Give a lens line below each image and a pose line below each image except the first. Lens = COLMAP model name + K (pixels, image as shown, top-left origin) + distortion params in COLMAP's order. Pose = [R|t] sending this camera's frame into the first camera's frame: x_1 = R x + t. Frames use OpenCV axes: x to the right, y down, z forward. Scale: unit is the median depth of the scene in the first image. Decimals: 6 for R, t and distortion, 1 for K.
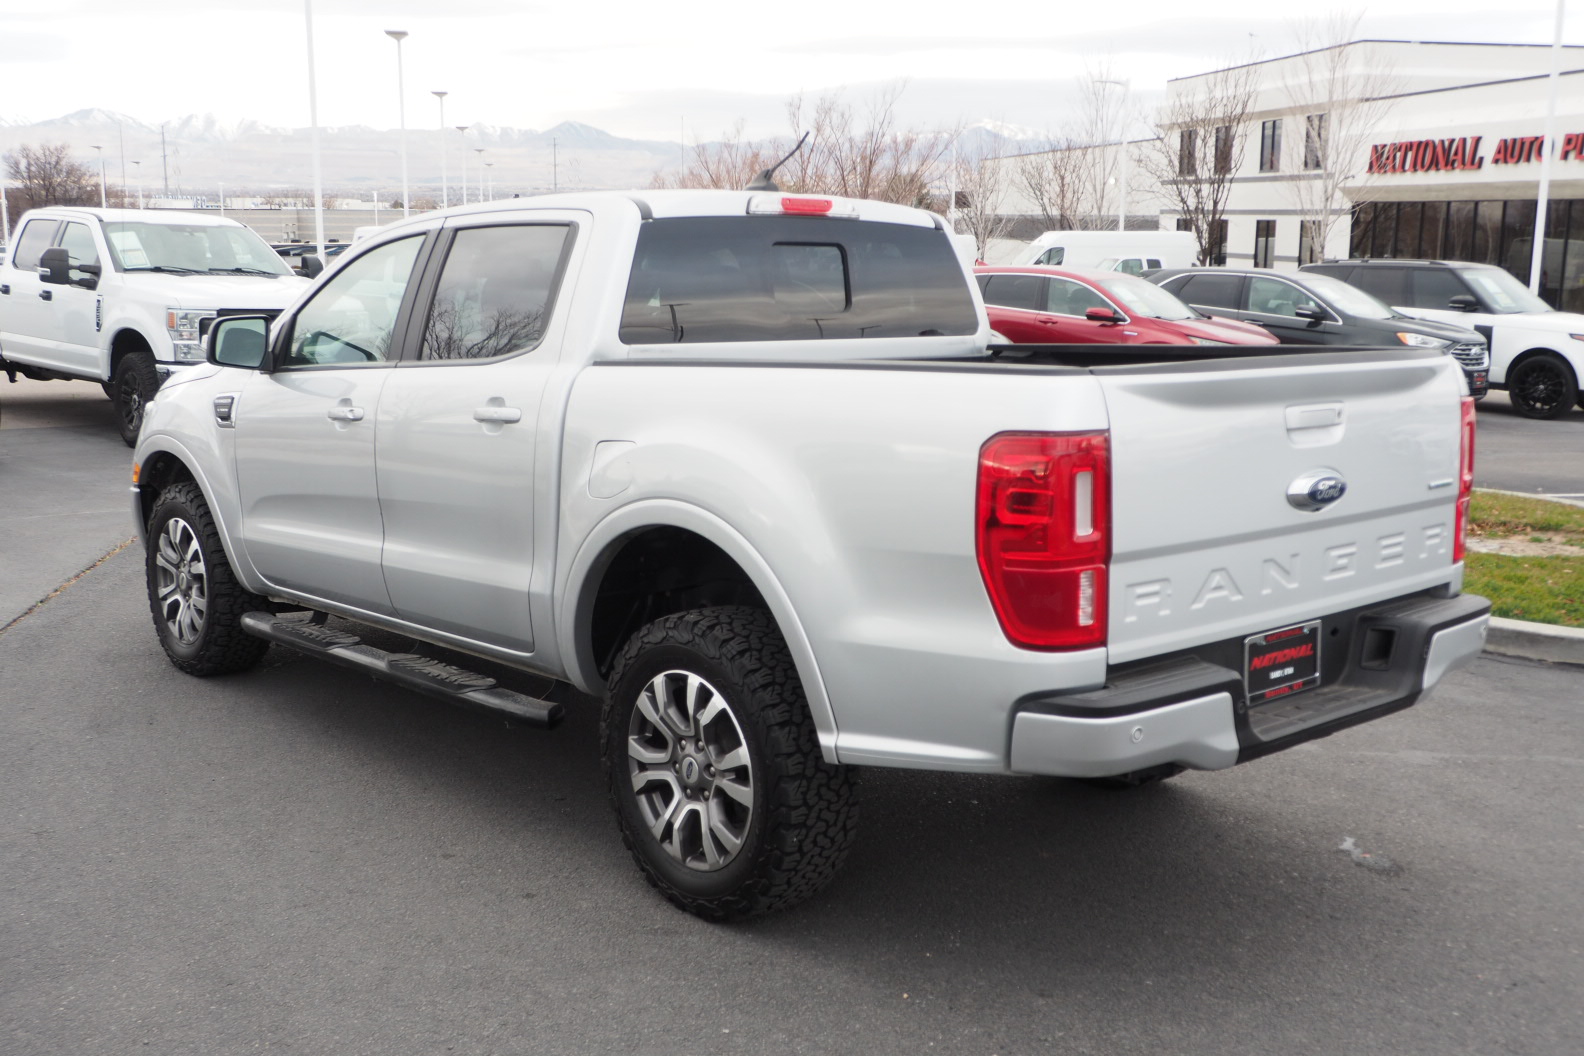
lens RADIAL K [[1649.4, 0, 792.0], [0, 1649.4, 528.0], [0, 0, 1]] dist [-0.008866, -0.006577]
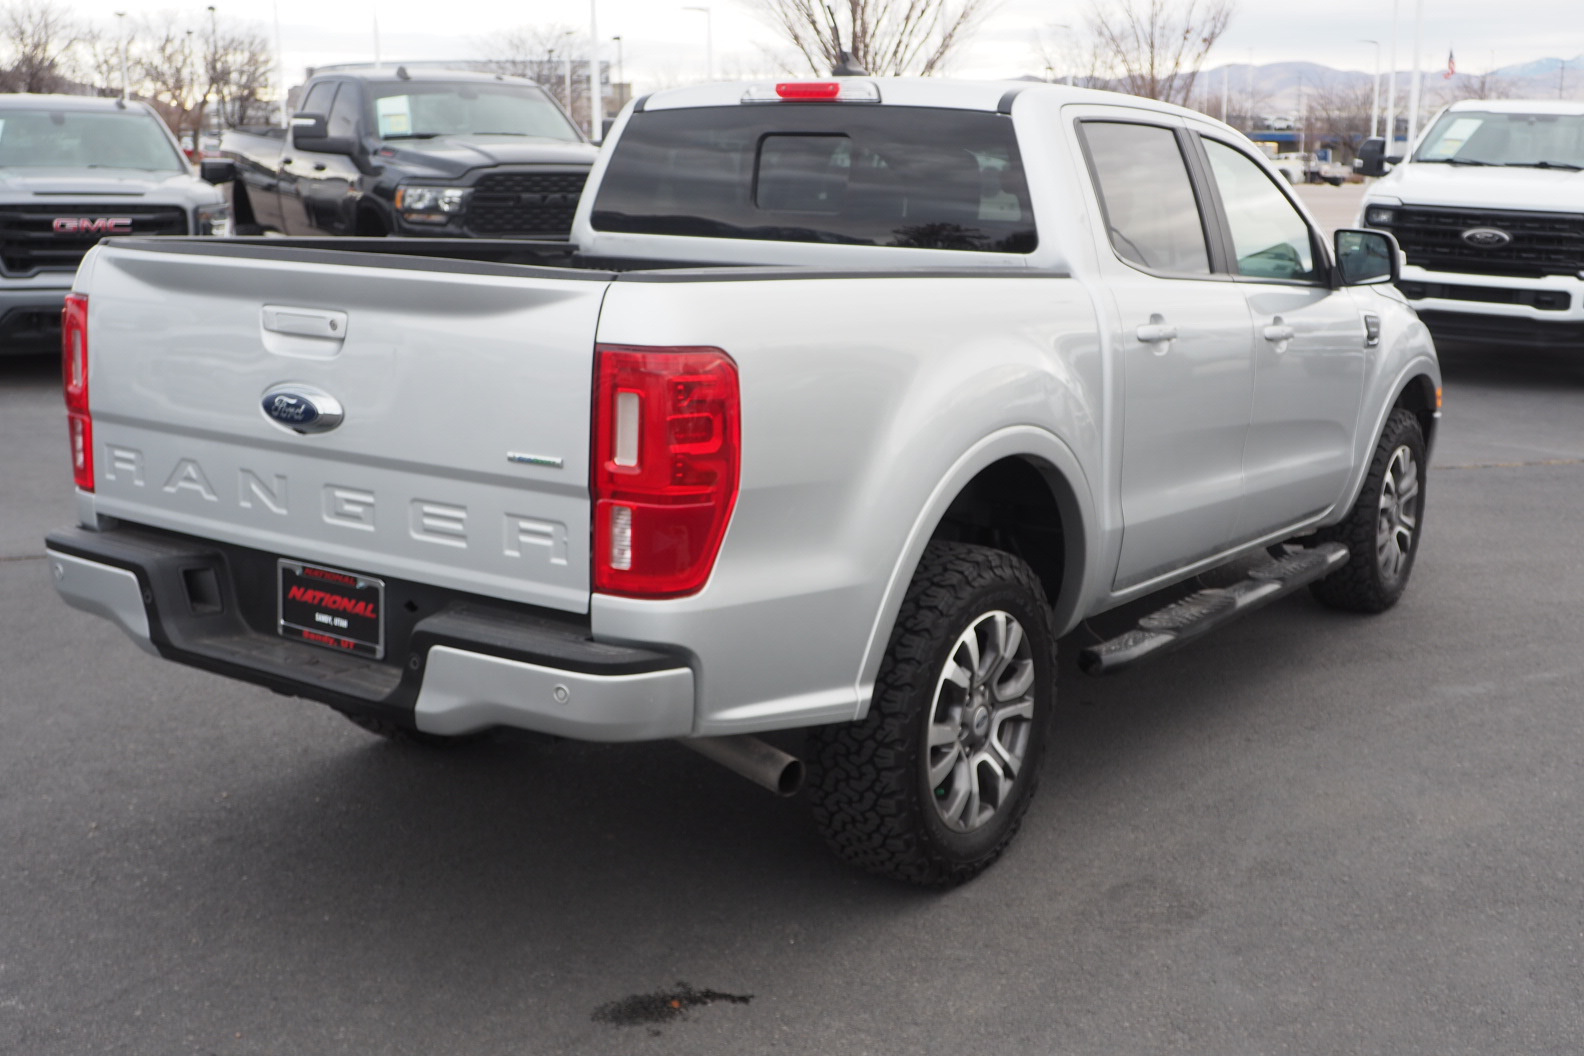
lens RADIAL K [[1807.9, 0, 792.0], [0, 1807.9, 528.0], [0, 0, 1]] dist [0.006476, -0.001248]
pose [[0.221369, 0.188682, -0.956763, 0.688460], [-0.166439, 0.974019, 0.153575, -0.079996], [0.960882, 0.125246, 0.247022, 0.546907]]
